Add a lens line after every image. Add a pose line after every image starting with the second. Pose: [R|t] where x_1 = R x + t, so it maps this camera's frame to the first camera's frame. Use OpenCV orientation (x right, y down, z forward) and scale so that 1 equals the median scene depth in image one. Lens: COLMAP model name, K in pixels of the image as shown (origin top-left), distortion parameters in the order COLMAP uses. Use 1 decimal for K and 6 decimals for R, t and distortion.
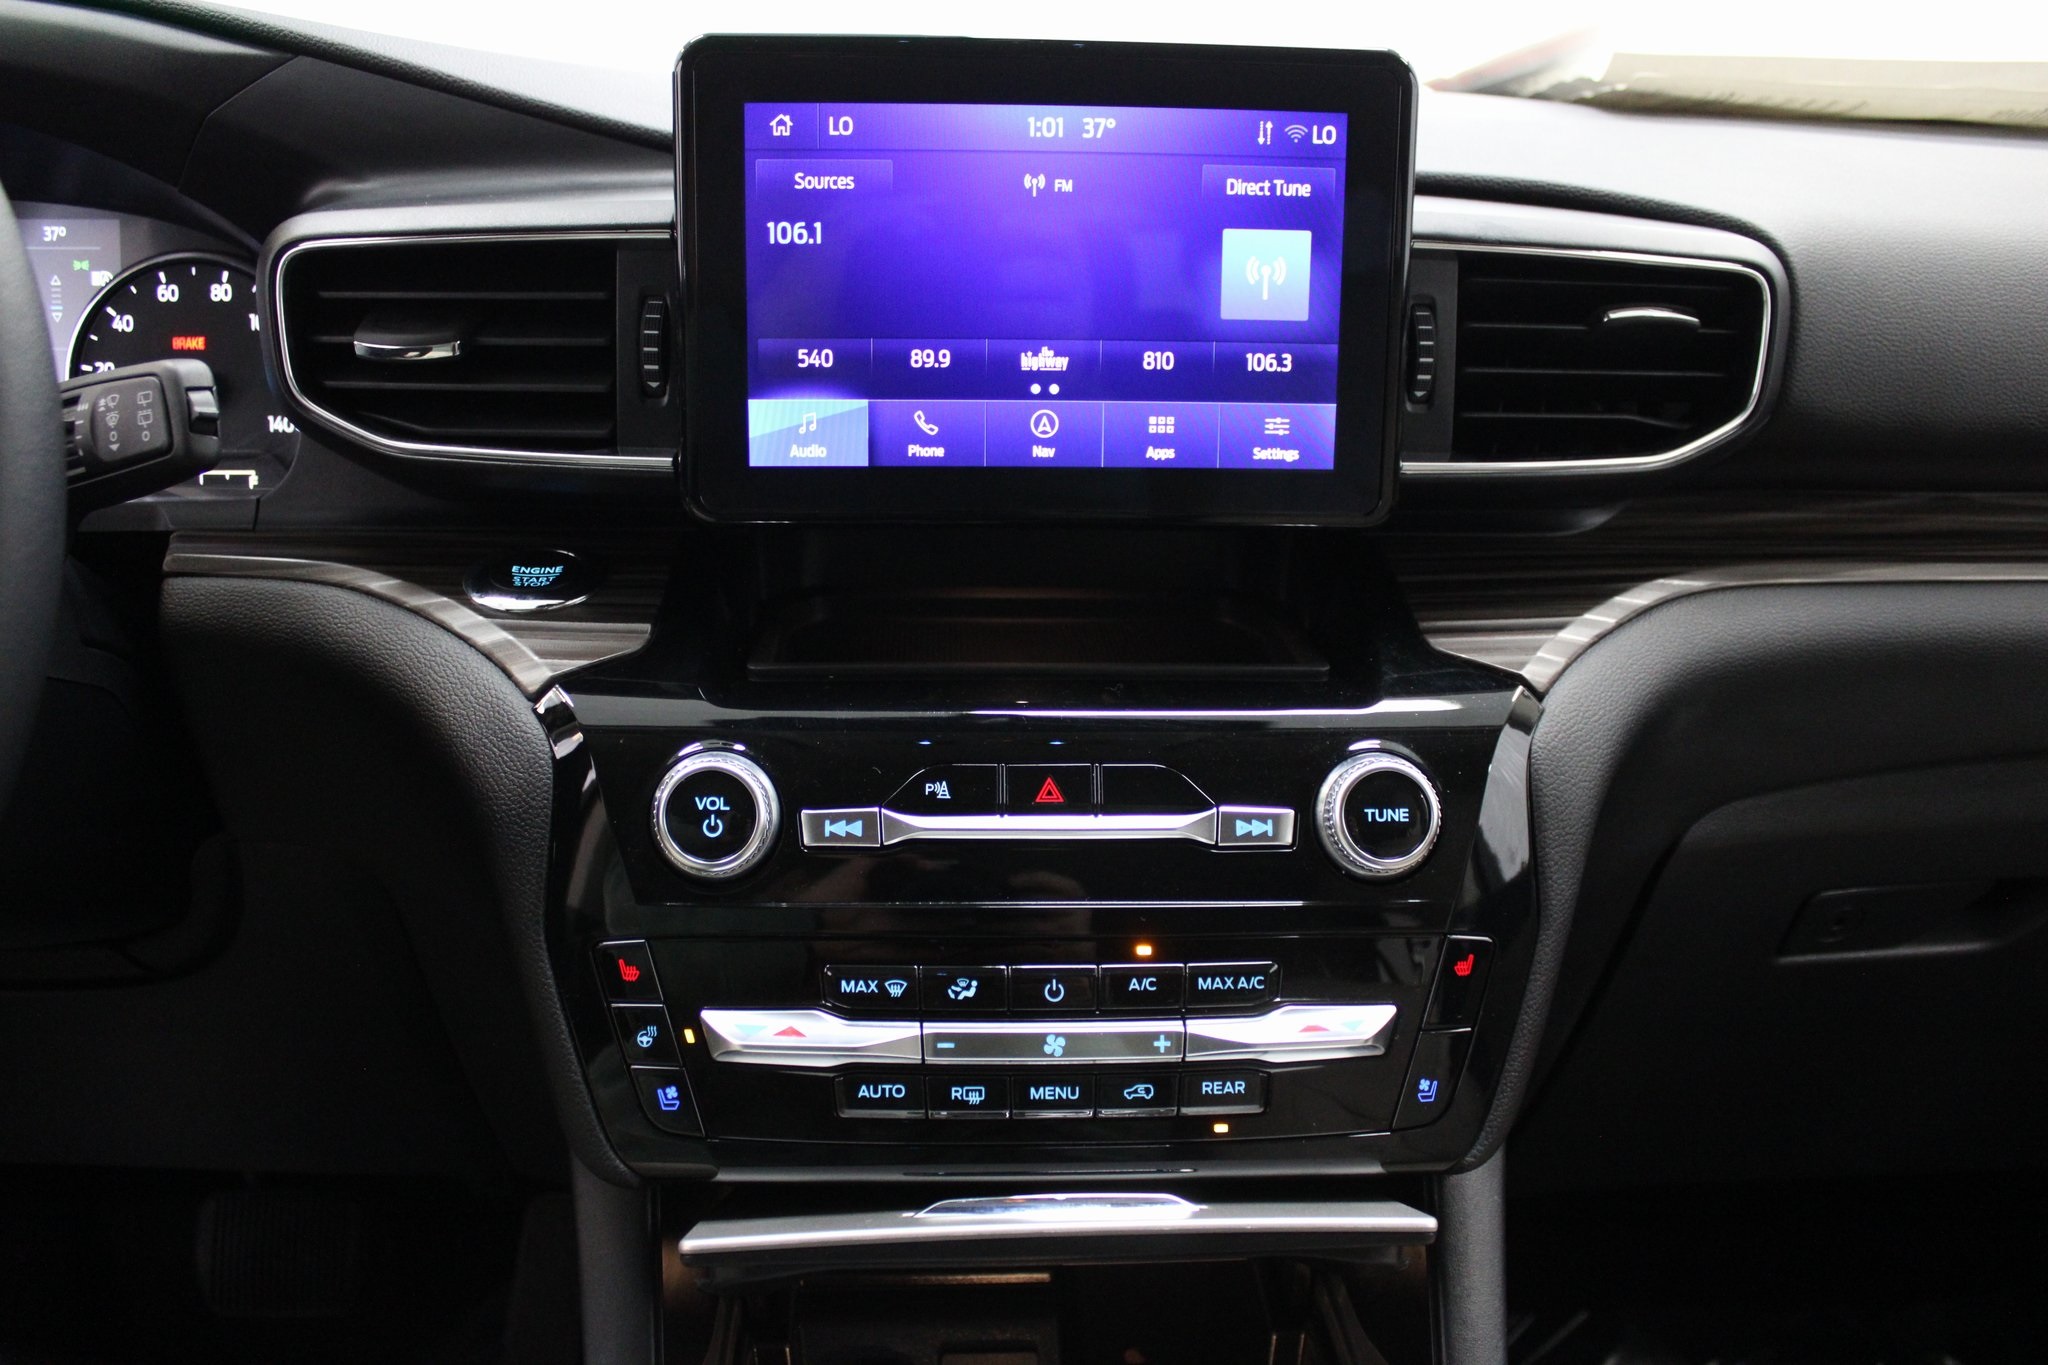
lens RADIAL K [[1602.8, 0, 1024.0], [0, 1602.8, 682.5], [0, 0, 1]] dist [-0.183377, 0.129087]
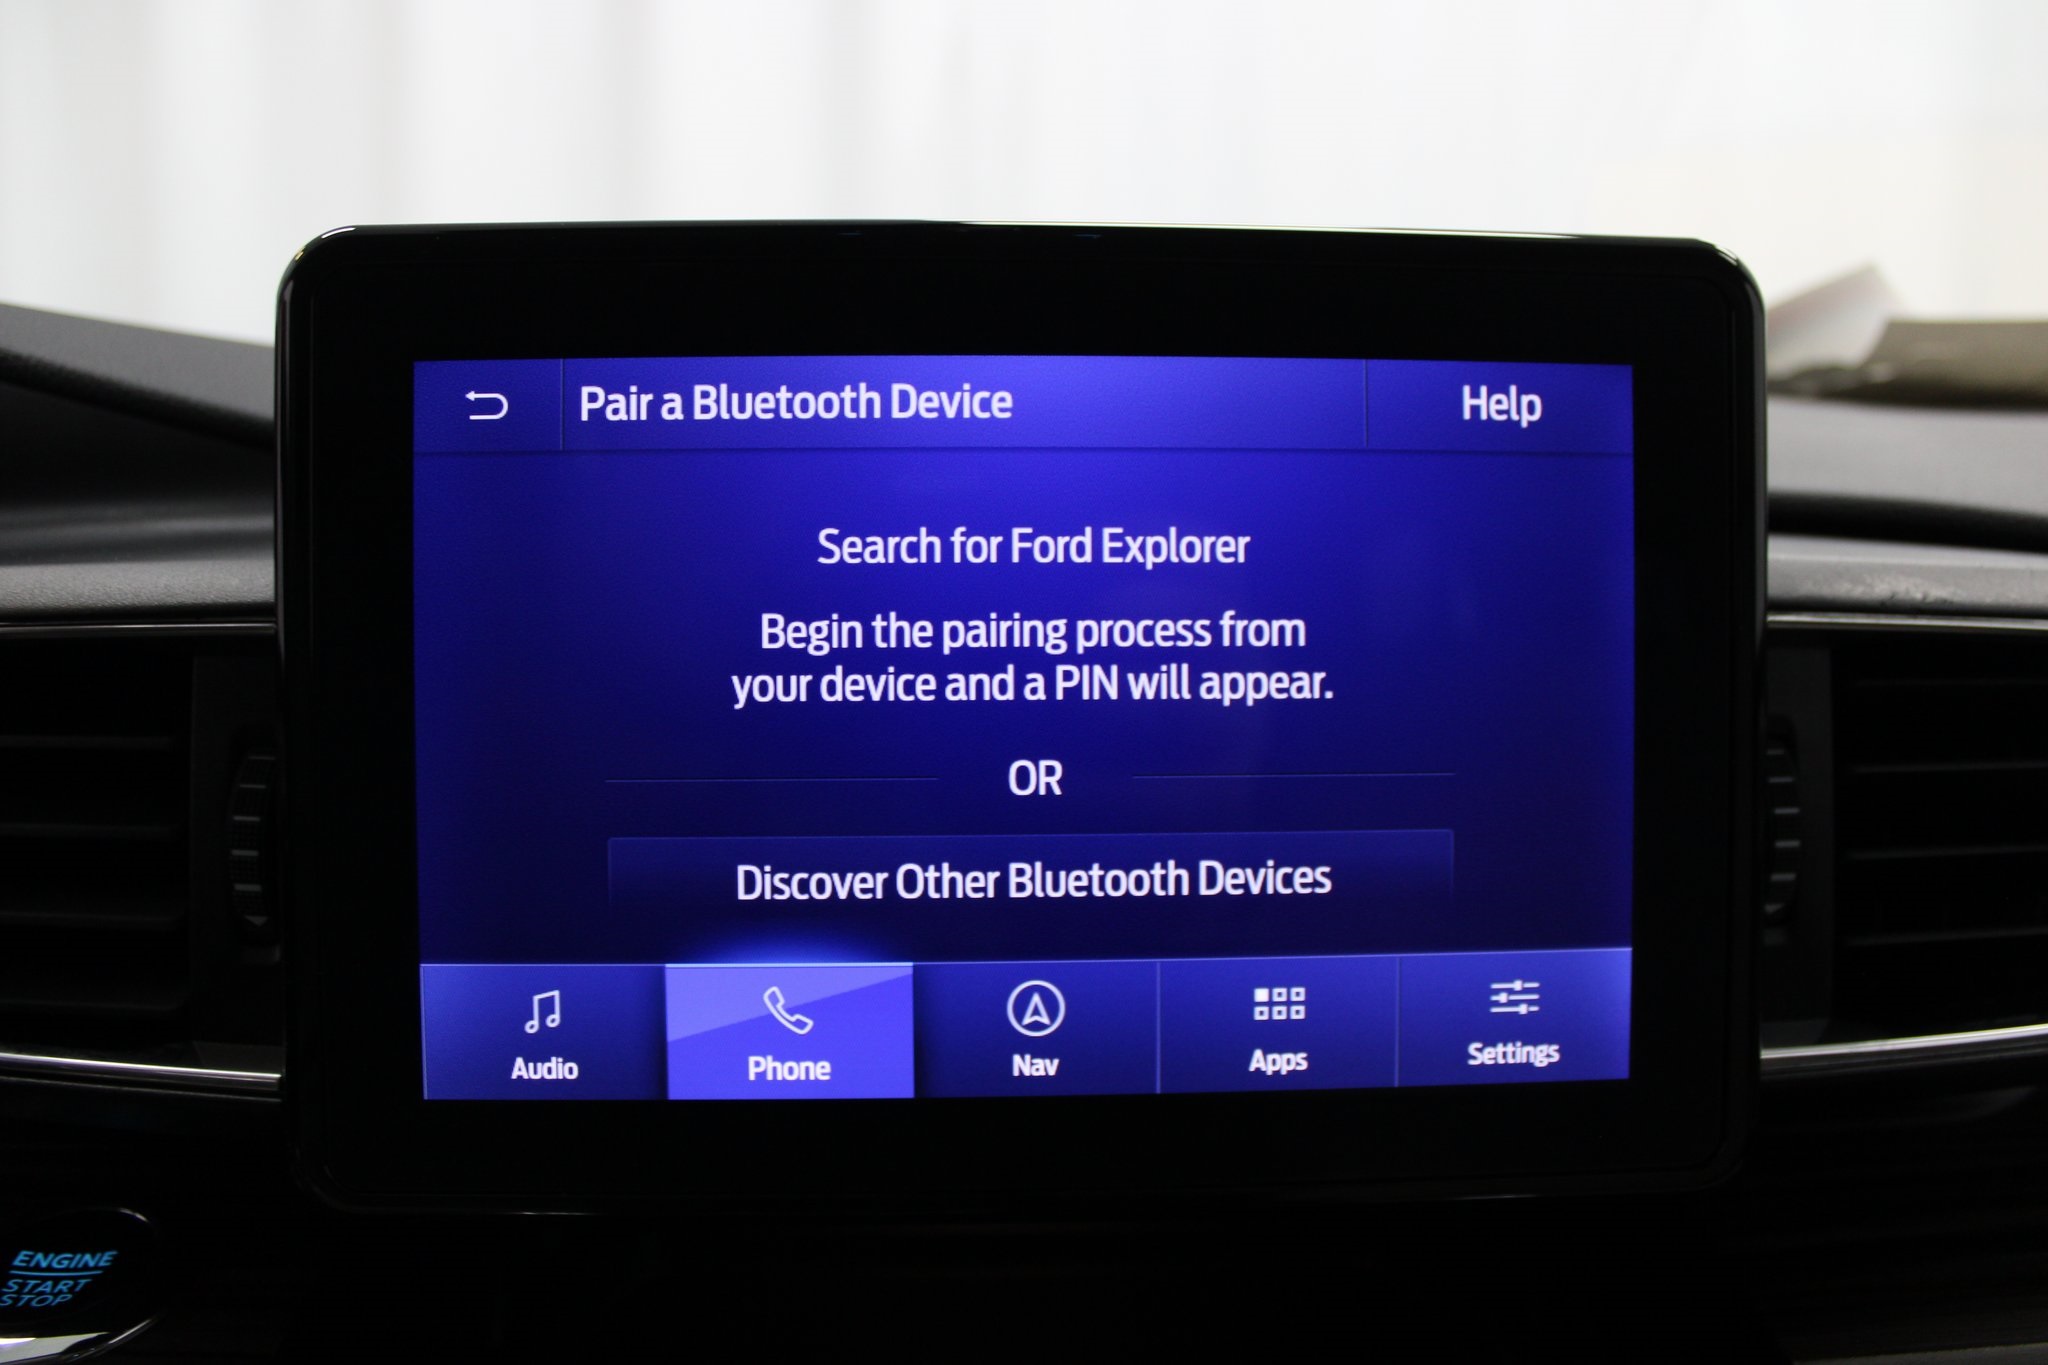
lens RADIAL K [[1602.8, 0, 1024.0], [0, 1602.8, 682.5], [0, 0, 1]] dist [-0.183377, 0.129087]
pose [[0.999785, -0.015197, -0.014082, 0.017458], [0.011451, 0.971754, -0.235719, -0.144867], [0.017266, 0.235507, 0.971719, 0.513250]]
